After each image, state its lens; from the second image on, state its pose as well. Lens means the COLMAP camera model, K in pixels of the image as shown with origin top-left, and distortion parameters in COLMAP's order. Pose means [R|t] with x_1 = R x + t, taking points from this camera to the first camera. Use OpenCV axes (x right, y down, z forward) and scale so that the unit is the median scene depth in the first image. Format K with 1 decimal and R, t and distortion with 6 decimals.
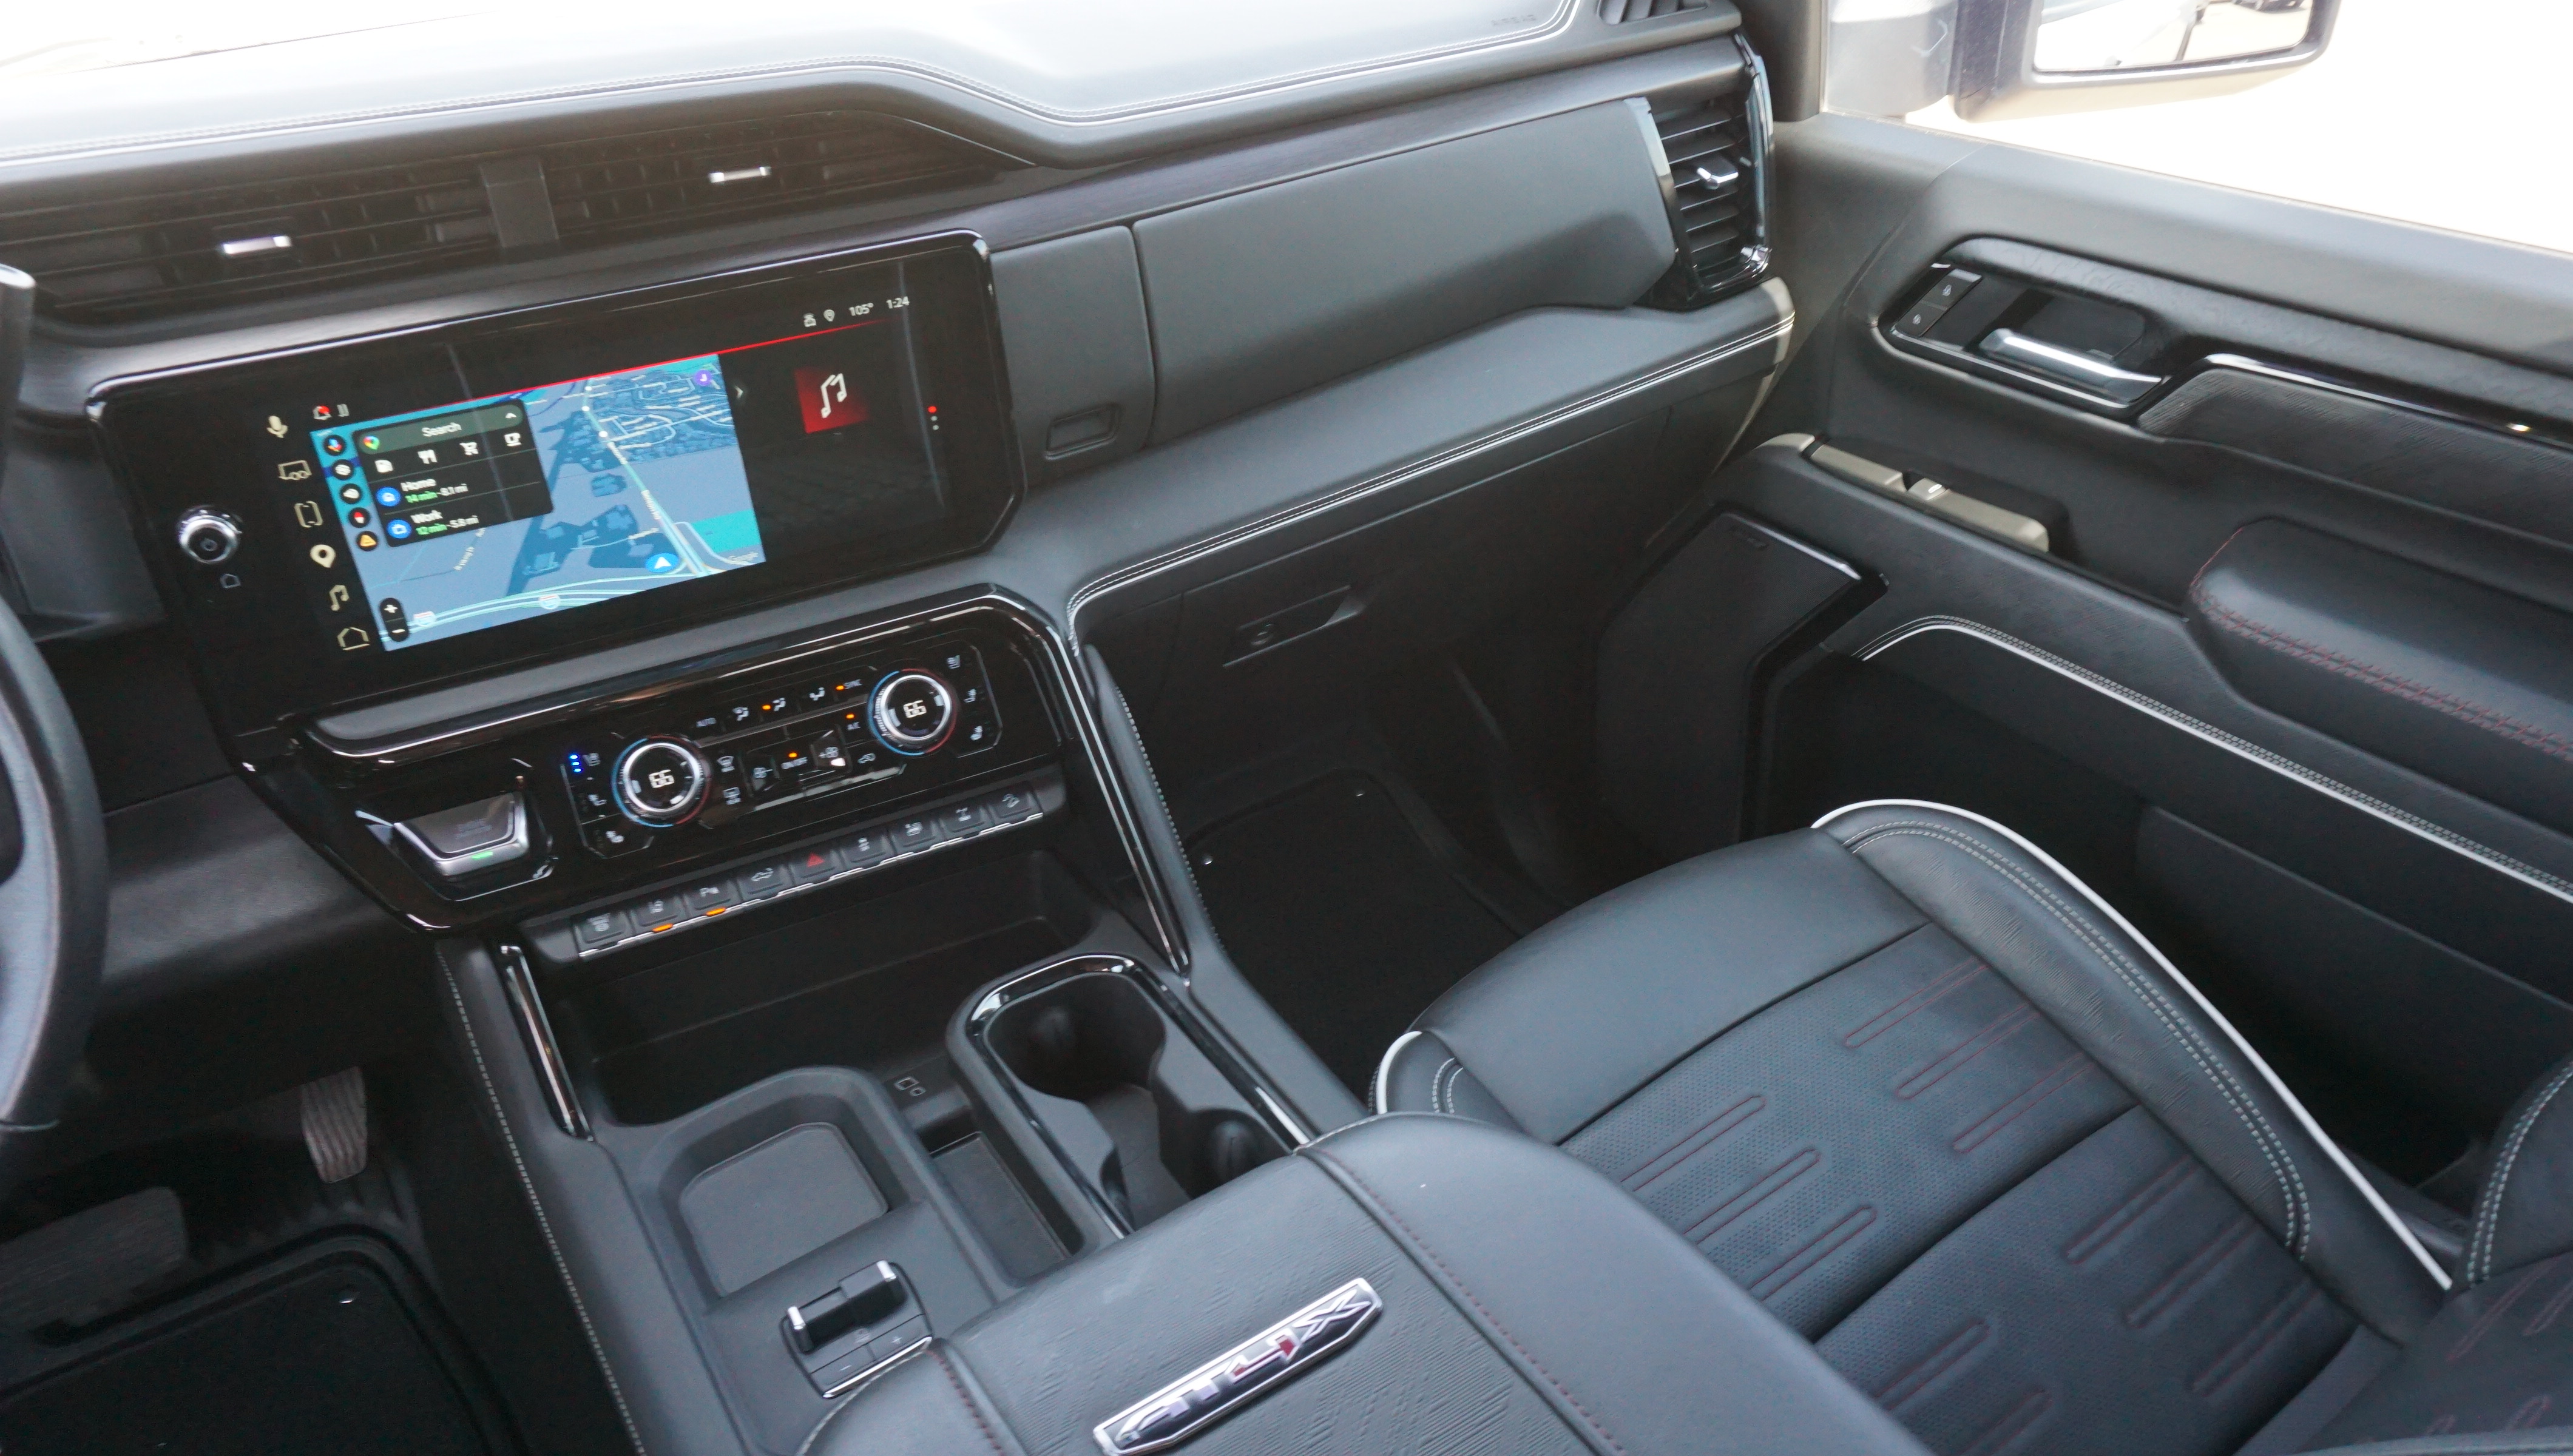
lens RADIAL K [[1728.8, 0, 1290.2], [0, 1728.8, 717.3], [0, 0, 1]] dist [-0.039790, 0.025846]
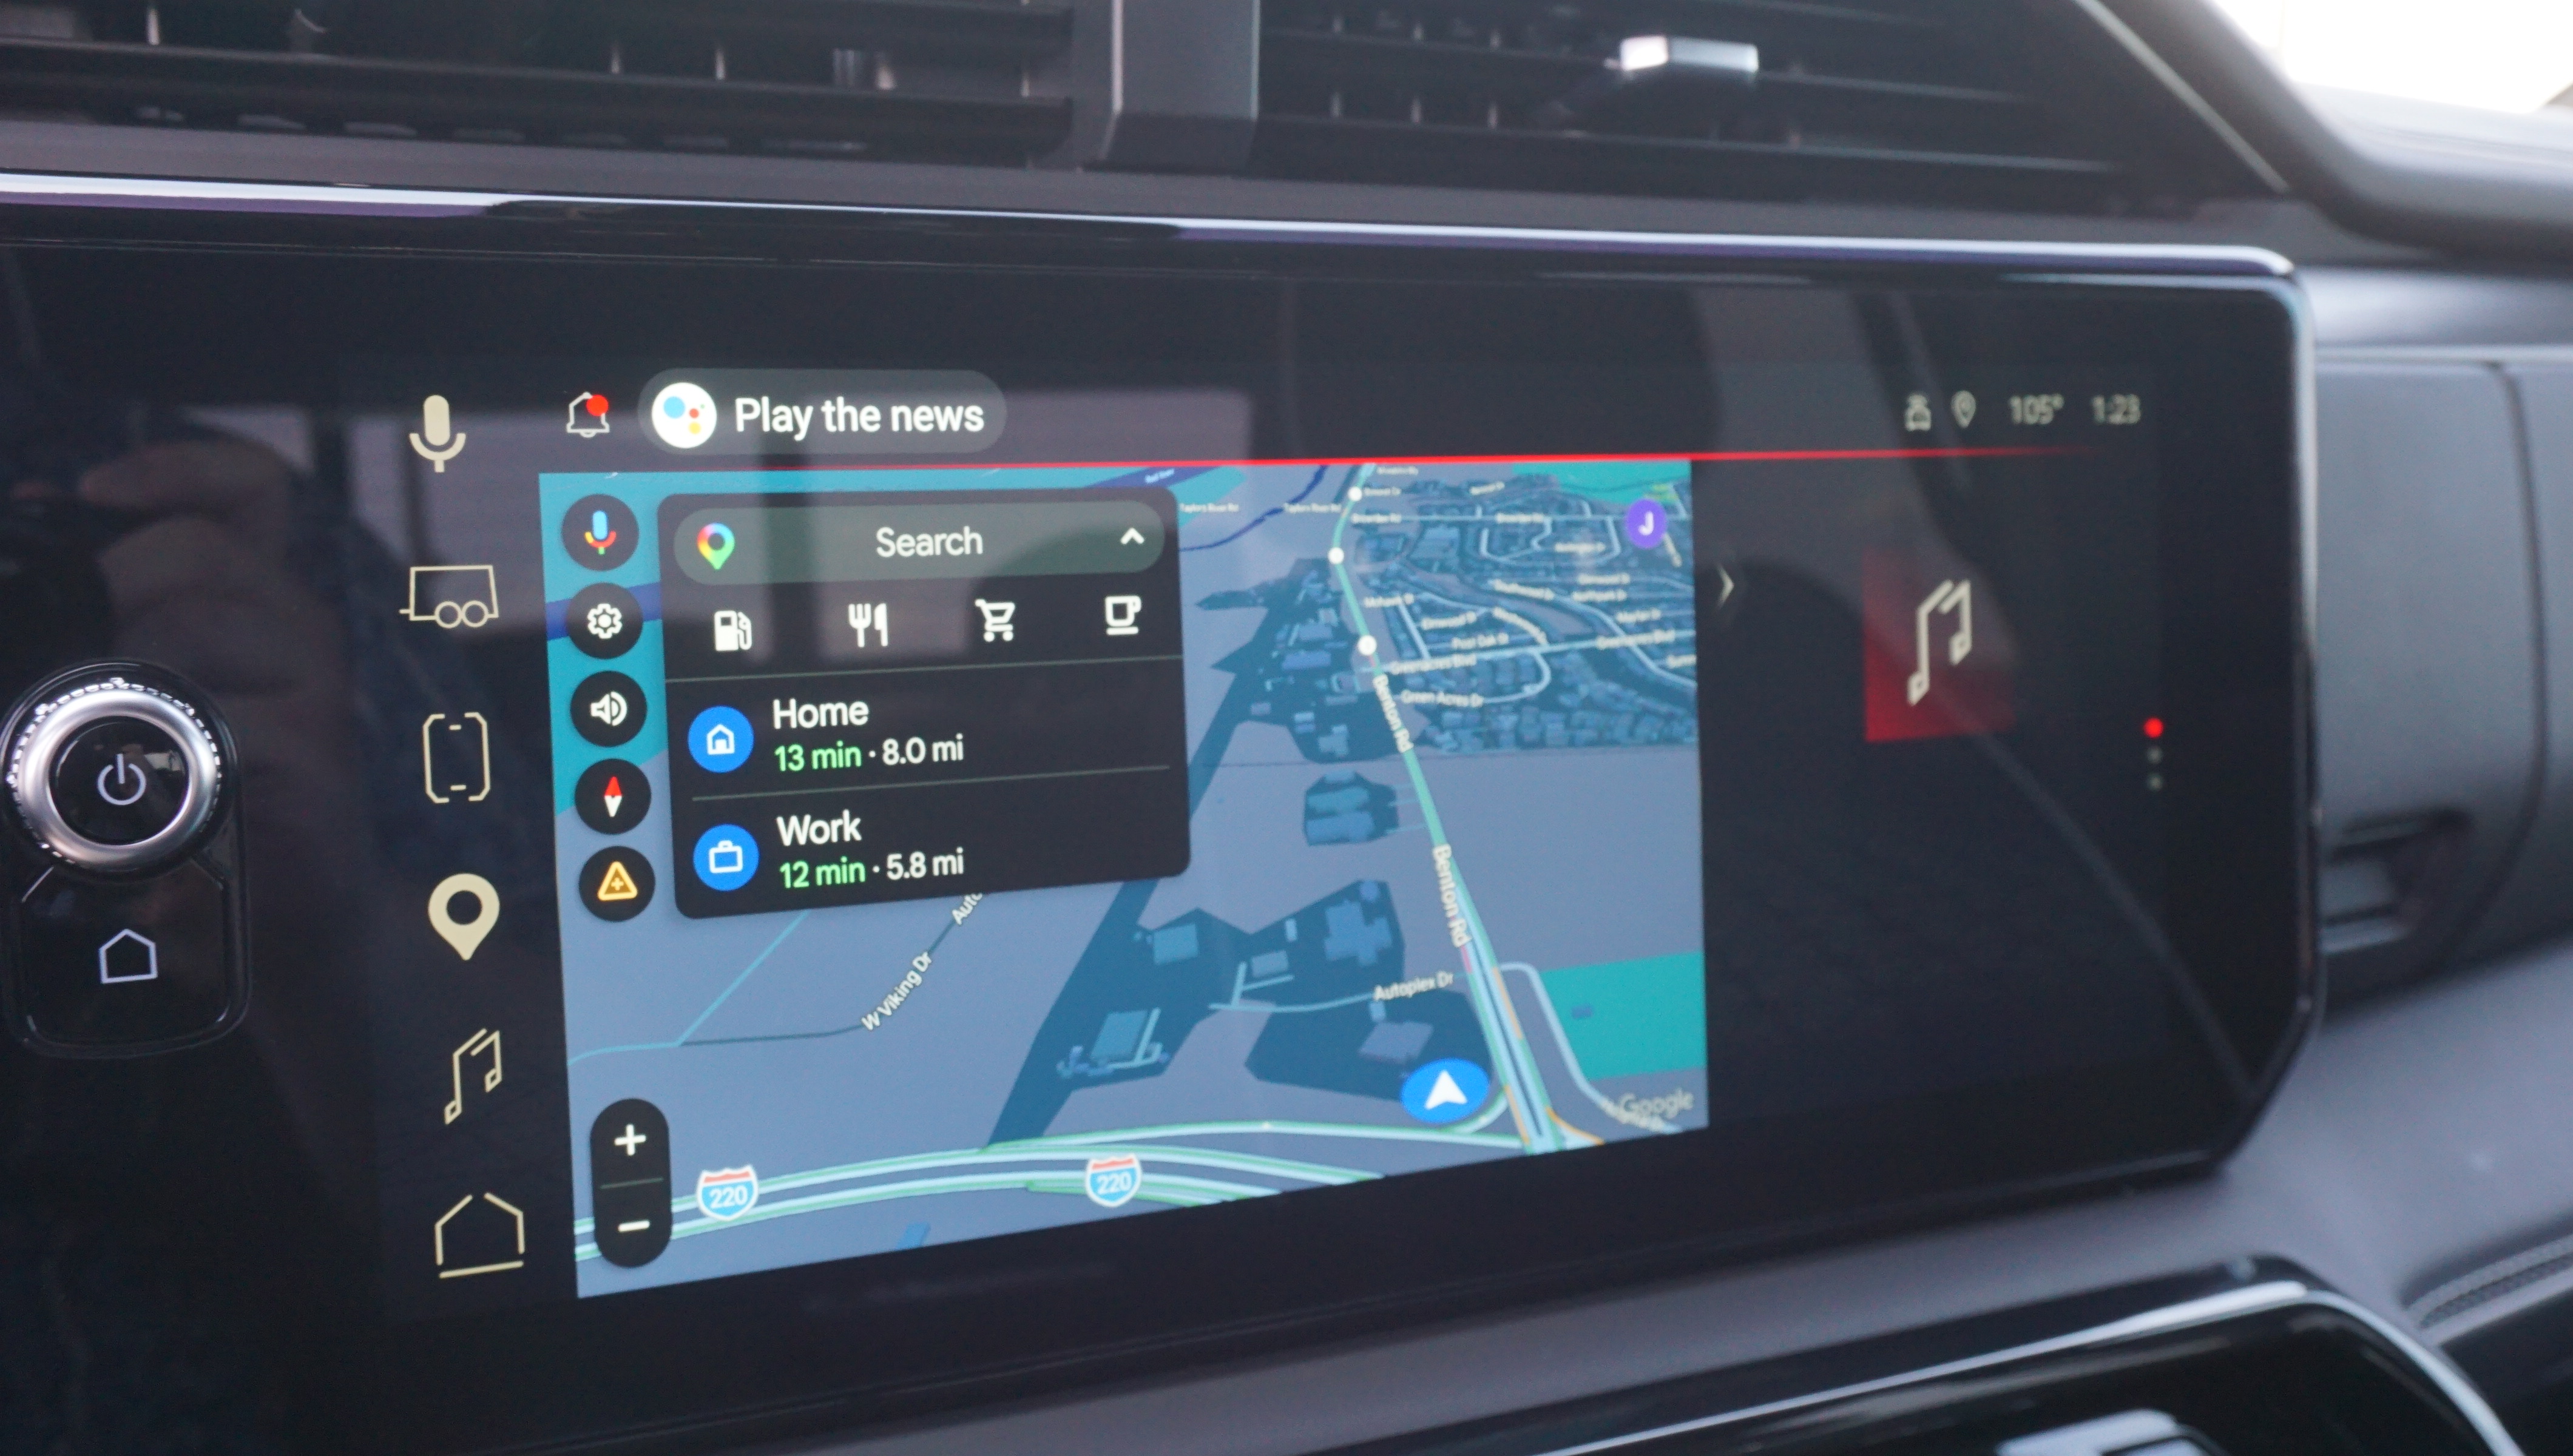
lens RADIAL K [[2610.7, 0, 1286.5], [0, 2610.7, 728.0], [0, 0, 1]] dist [0.010432, 0.007862]
pose [[0.998568, 0.051833, 0.013234, -0.413258], [-0.042357, 0.917180, -0.396216, 0.038342], [-0.032675, 0.395088, 0.918062, 0.558631]]
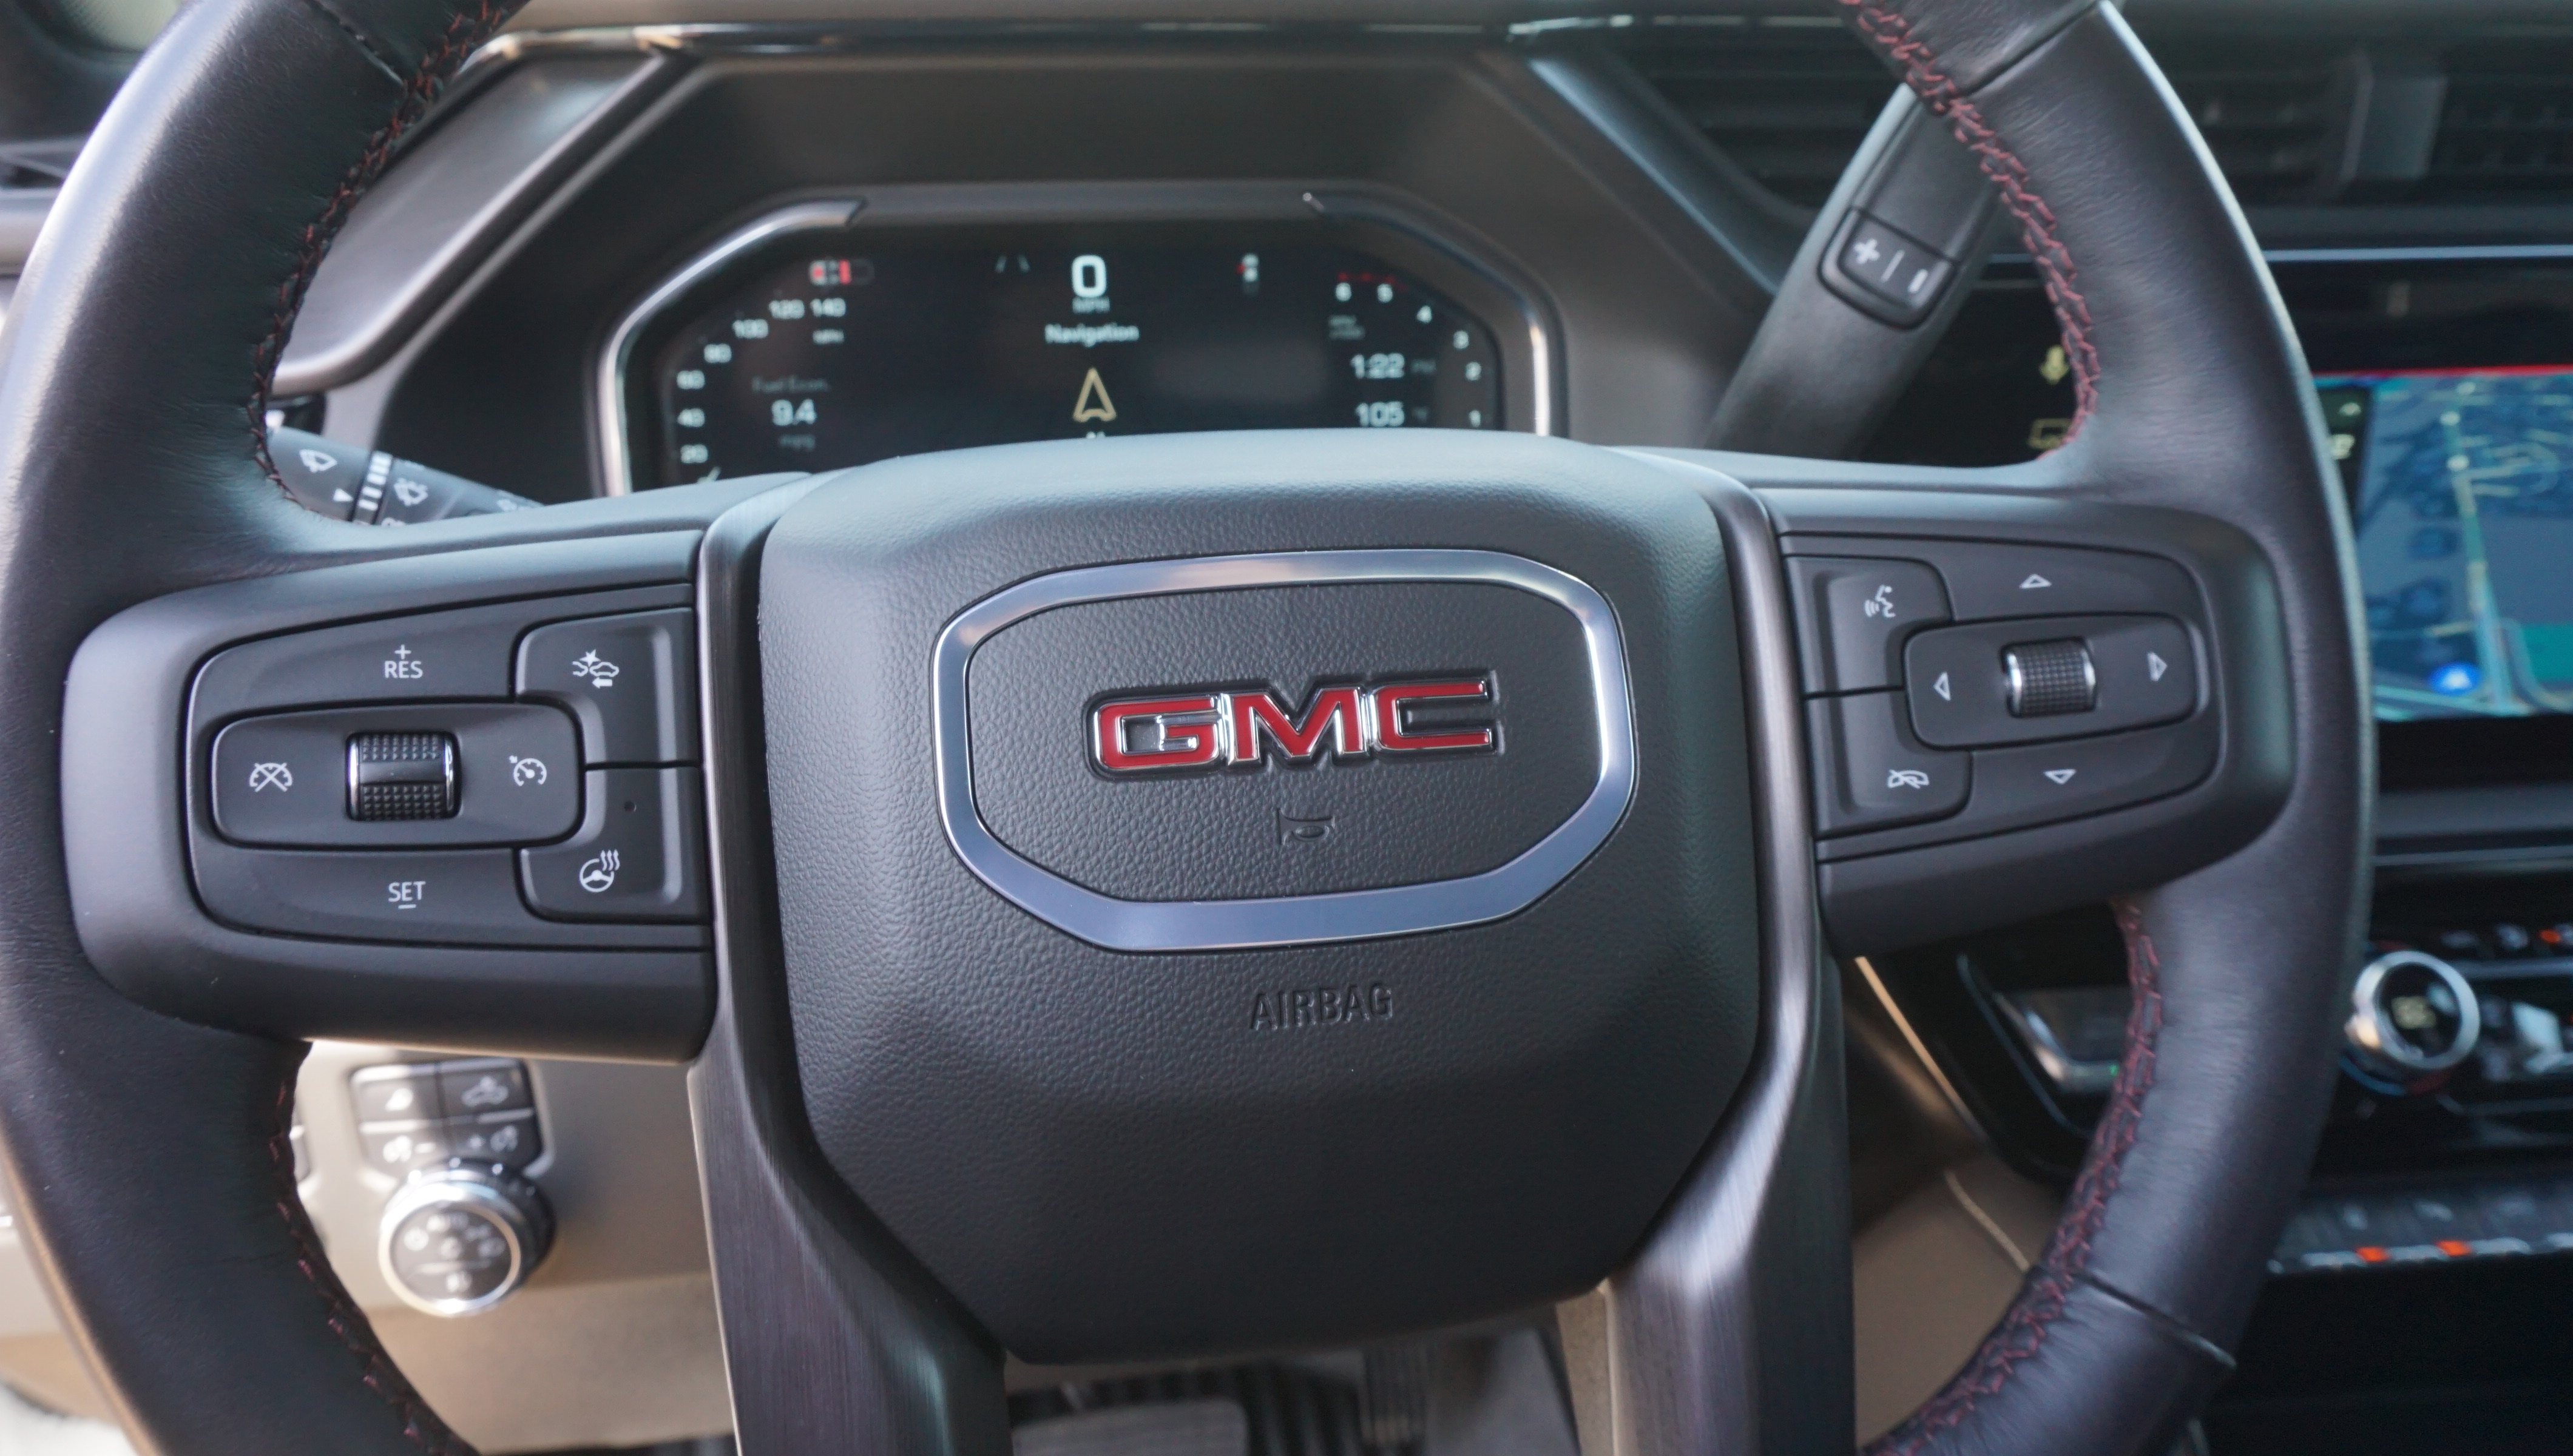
lens RADIAL K [[1728.8, 0, 1290.2], [0, 1728.8, 717.3], [0, 0, 1]] dist [-0.039790, 0.025846]
pose [[0.924483, 0.163213, -0.344519, -0.559423], [-0.223159, 0.964391, -0.141953, 0.113461], [0.309083, 0.208115, 0.927985, 0.286714]]
